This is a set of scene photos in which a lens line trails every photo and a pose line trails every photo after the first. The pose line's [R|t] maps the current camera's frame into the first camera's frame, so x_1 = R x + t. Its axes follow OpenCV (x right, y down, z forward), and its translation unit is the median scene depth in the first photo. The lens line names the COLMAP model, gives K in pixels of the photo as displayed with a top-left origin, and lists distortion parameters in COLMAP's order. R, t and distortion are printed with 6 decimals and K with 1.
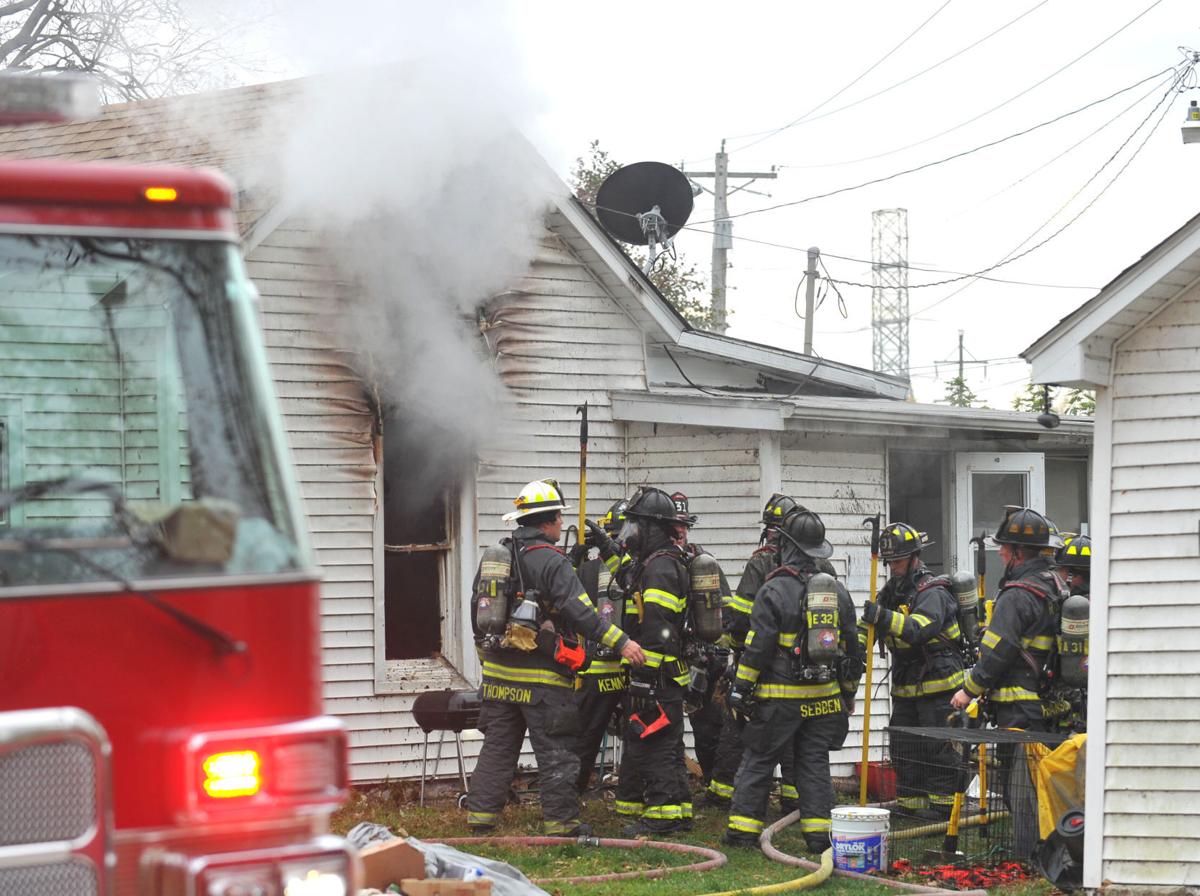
lens RADIAL K [[4615.5, 0, 600.0], [0, 4615.5, 448.0], [0, 0, 1]] dist [-0.103193, 2.670151]
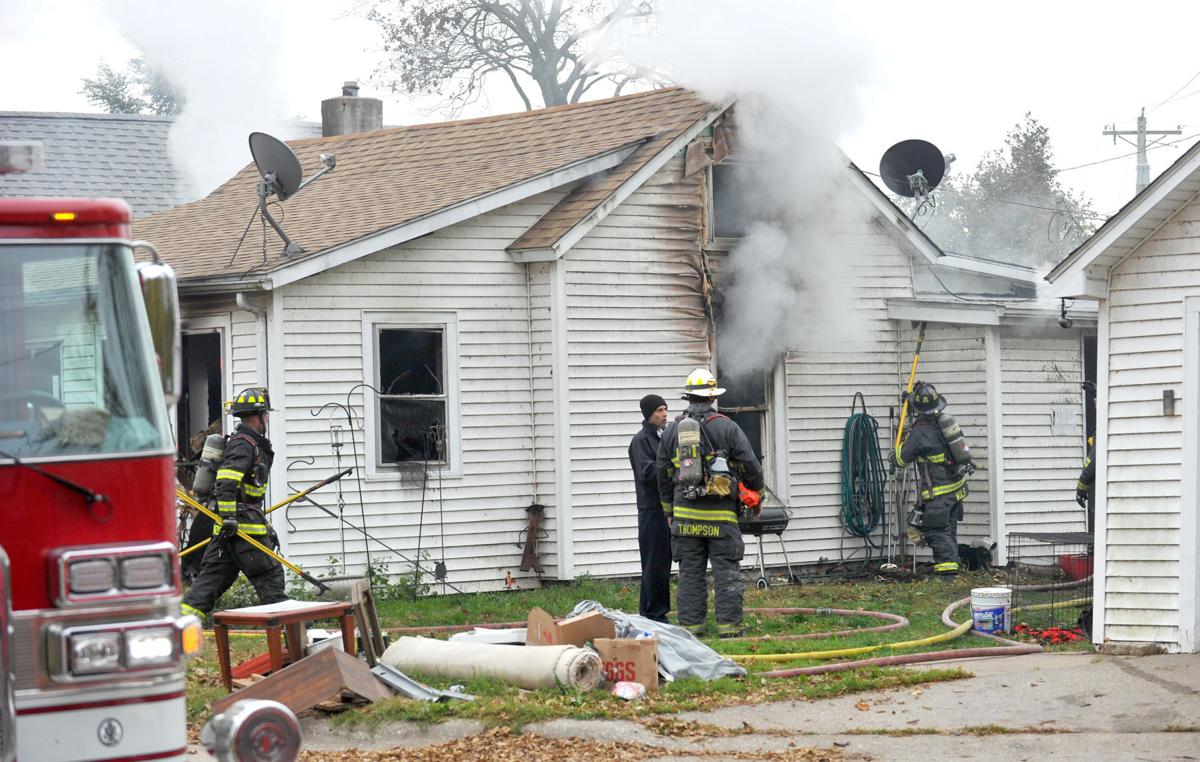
lens RADIAL K [[3298.4, 0, 600.0], [0, 3298.4, 381.0], [0, 0, 1]] dist [-0.237381, -1.189786]
pose [[0.985387, -0.010450, -0.170007, 0.111886], [0.013335, 0.999786, 0.015837, -0.005202], [0.169805, -0.017873, 0.985316, -0.037834]]
